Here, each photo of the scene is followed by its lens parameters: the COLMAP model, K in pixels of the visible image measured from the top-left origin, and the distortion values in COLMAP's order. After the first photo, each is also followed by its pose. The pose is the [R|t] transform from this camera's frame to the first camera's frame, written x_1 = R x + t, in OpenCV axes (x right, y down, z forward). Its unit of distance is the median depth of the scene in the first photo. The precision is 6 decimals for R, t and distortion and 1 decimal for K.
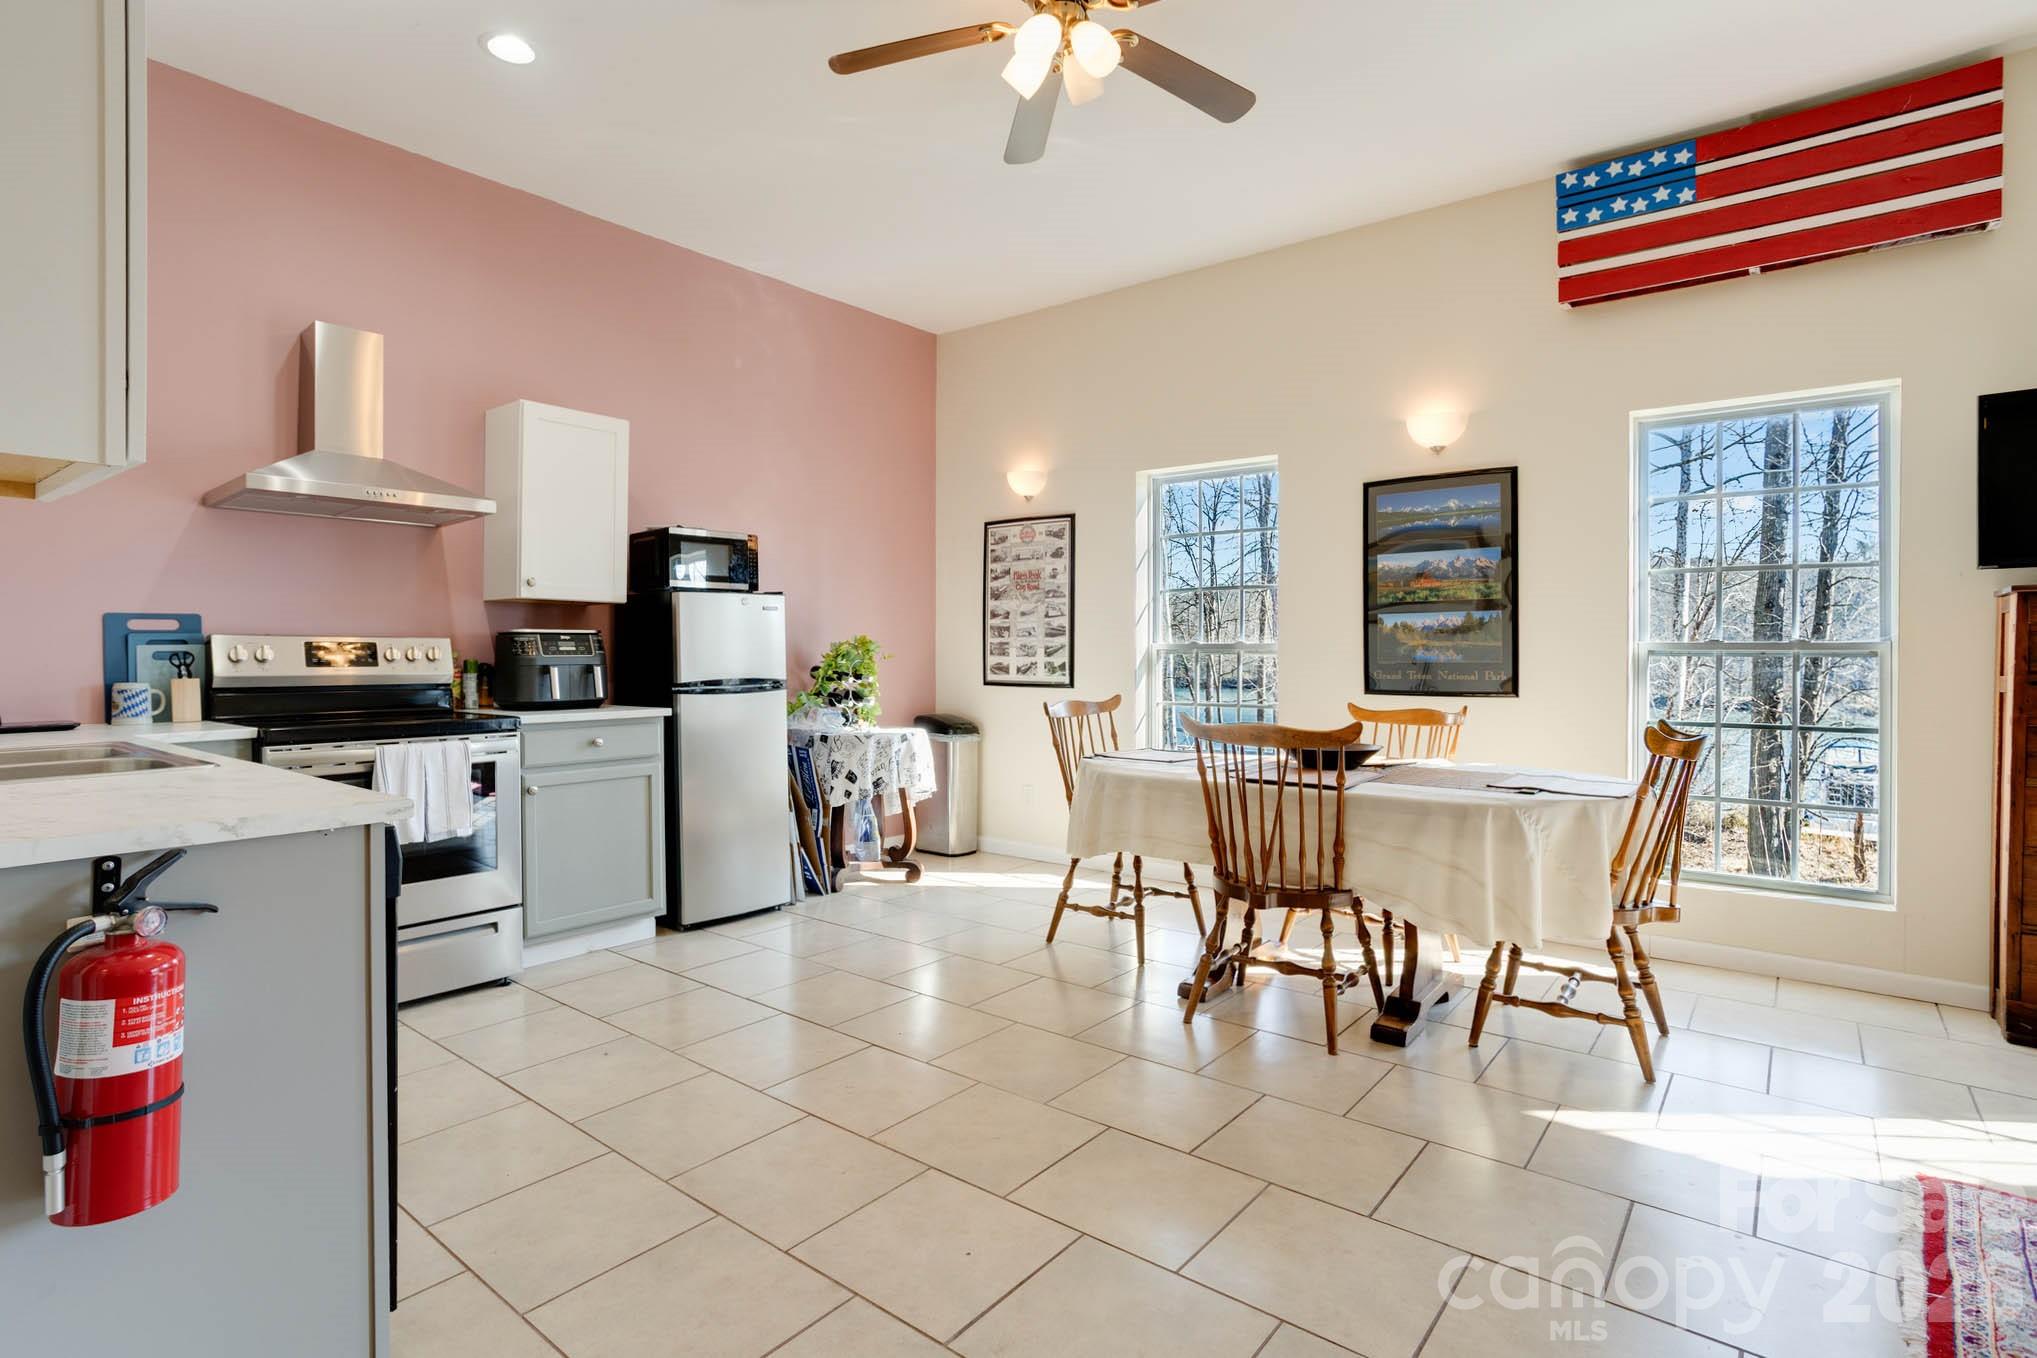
lens RADIAL K [[995.7, 0, 962.4], [0, 995.7, 655.9], [0, 0, 1]] dist [-0.013837, 0.006827]
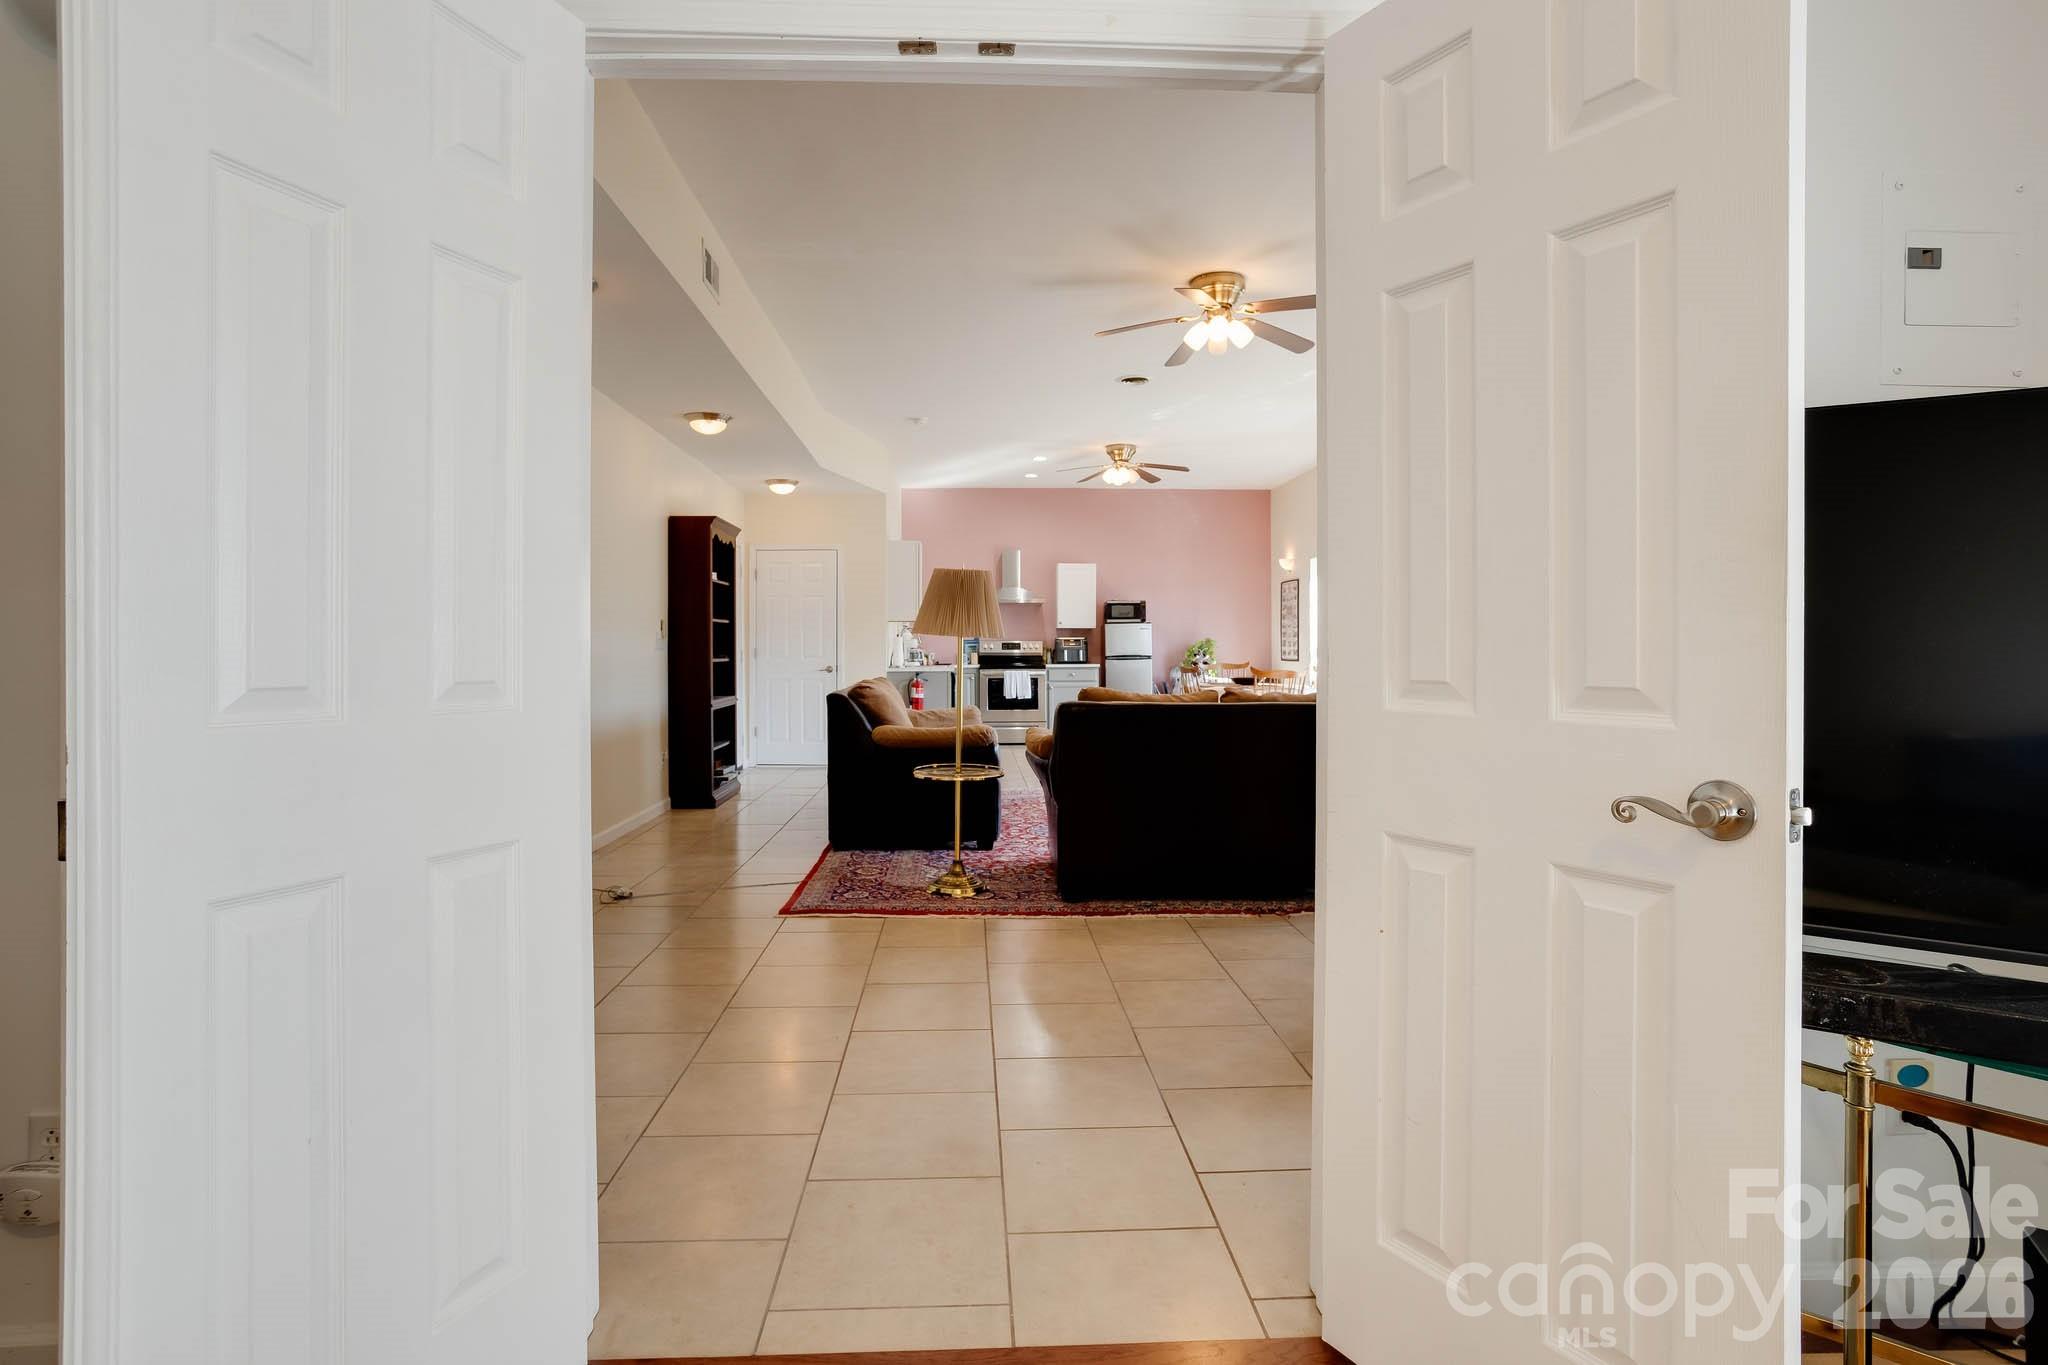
lens RADIAL K [[1001.1, 0, 1022.3], [0, 1001.1, 671.2], [0, 0, 1]] dist [-0.013837, 0.006827]
pose [[0.682543, 0.012114, -0.730745, 1.666130], [-0.000557, 0.999871, 0.016056, 0.025120], [0.730845, -0.010552, 0.682462, -1.150019]]
